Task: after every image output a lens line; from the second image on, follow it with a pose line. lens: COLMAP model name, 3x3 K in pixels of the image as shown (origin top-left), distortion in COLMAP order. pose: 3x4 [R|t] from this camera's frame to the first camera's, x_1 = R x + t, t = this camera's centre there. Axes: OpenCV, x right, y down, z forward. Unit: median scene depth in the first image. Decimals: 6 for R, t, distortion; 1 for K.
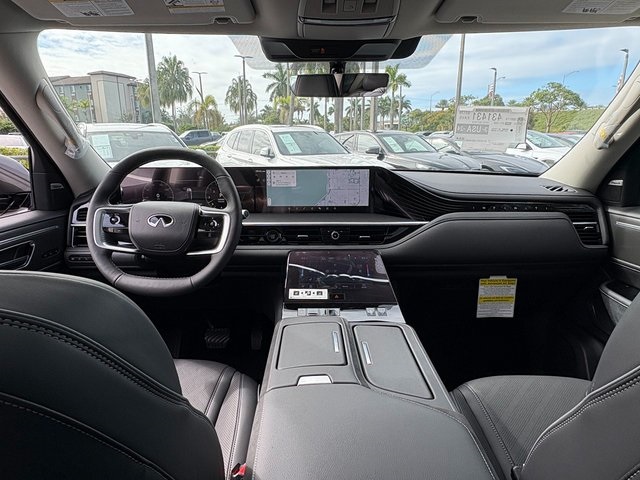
lens RADIAL K [[403.8, 0, 310.7], [0, 403.8, 237.9], [0, 0, 1]] dist [-0.001556, -0.000659]
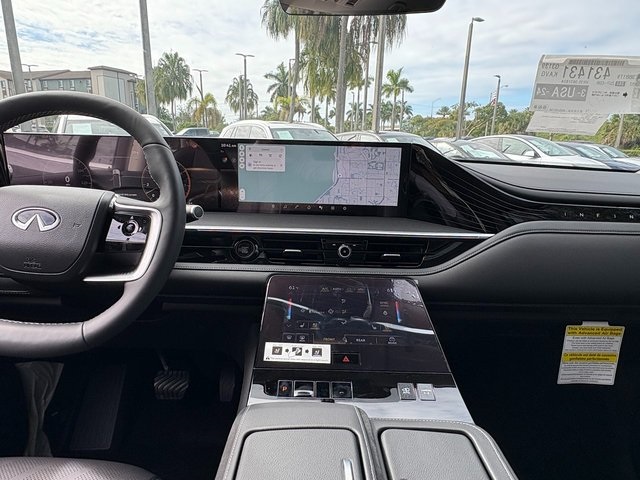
lens RADIAL K [[404.4, 0, 309.1], [0, 404.4, 242.8], [0, 0, 1]] dist [-0.003163, -0.000495]
pose [[0.999498, 0.031413, 0.004067, 0.003140], [-0.031433, 0.999494, 0.004782, -0.020702], [-0.003915, -0.004907, 0.999980, 0.376331]]
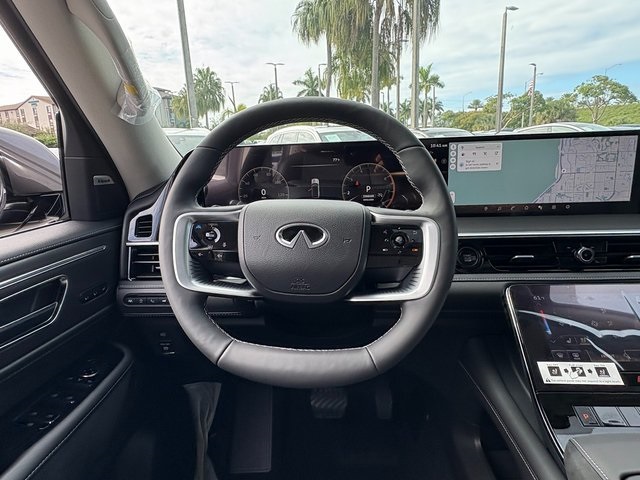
lens RADIAL K [[404.8, 0, 314.2], [0, 404.8, 238.0], [0, 0, 1]] dist [-0.003030, 0.001616]
pose [[0.997381, -0.017665, -0.070133, -0.272293], [0.016663, 0.999751, -0.014856, -0.027180], [0.070378, 0.013649, 0.997427, 0.417765]]
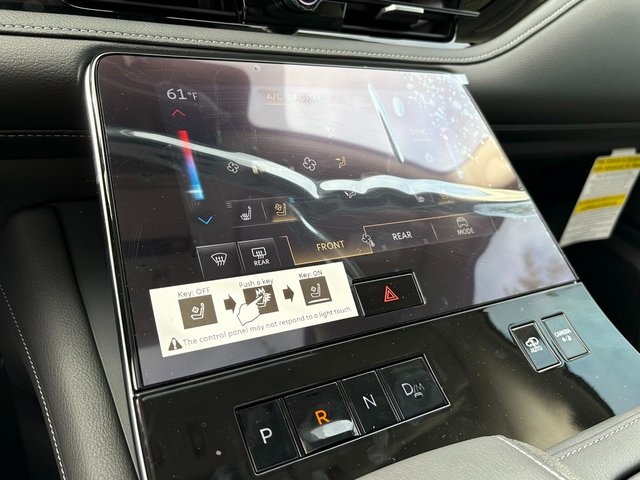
lens RADIAL K [[531.1, 0, 319.9], [0, 531.1, 240.4], [0, 0, 1]] dist [0.006308, 0.000834]
pose [[0.854954, -0.112253, 0.506412, -0.091810], [-0.063866, 0.946093, 0.317536, 0.030761], [-0.514757, -0.303821, 0.801697, 0.724819]]
